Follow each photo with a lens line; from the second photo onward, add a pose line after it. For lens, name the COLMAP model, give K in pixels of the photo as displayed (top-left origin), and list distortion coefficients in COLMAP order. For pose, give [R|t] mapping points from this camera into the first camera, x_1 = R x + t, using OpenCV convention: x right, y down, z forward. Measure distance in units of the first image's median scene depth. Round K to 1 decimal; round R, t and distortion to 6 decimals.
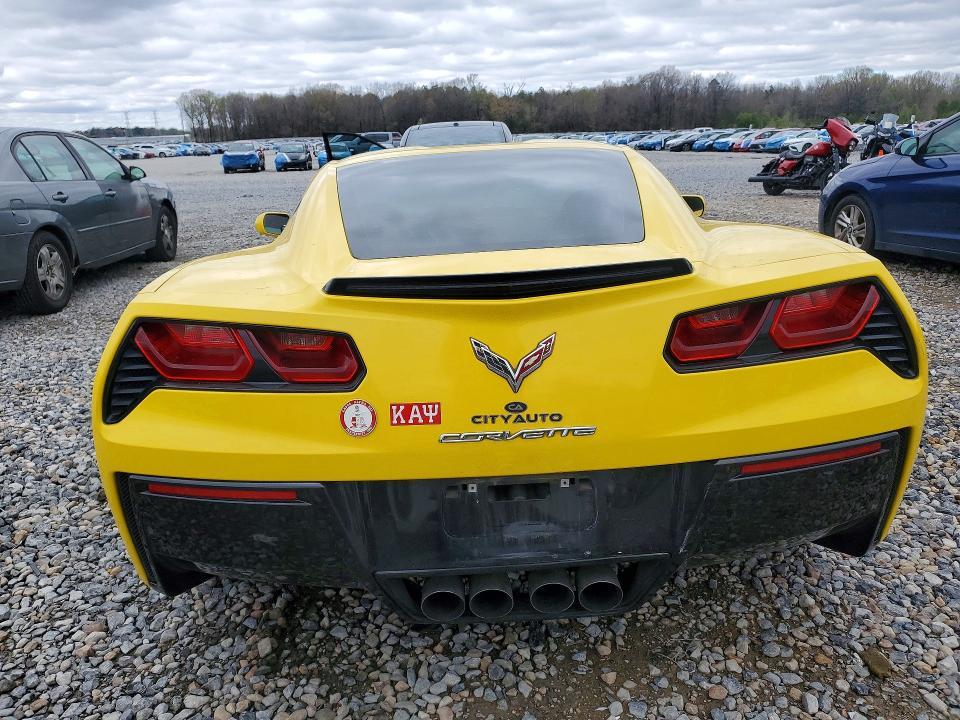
lens RADIAL K [[821.7, 0, 473.7], [0, 821.7, 359.8], [0, 0, 1]] dist [0.019274, 0.003846]
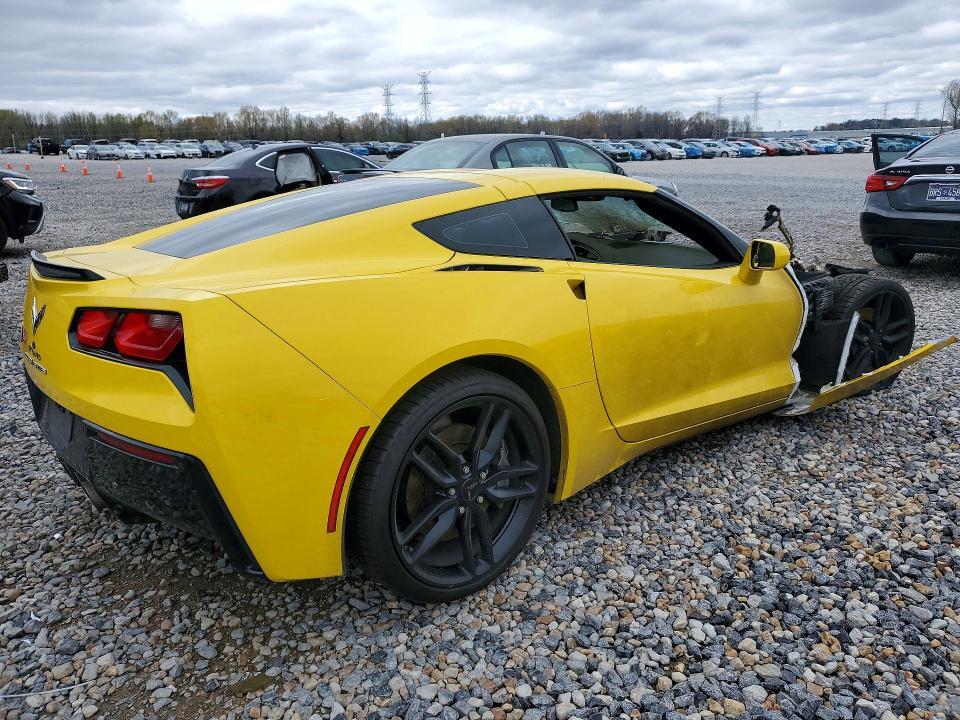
lens RADIAL K [[821.7, 0, 473.7], [0, 821.7, 359.8], [0, 0, 1]] dist [0.019274, 0.003846]
pose [[0.574912, 0.223998, -0.786957, 1.337997], [-0.213695, 0.969521, 0.119848, -0.198157], [0.789817, 0.099267, 0.605256, 0.561719]]
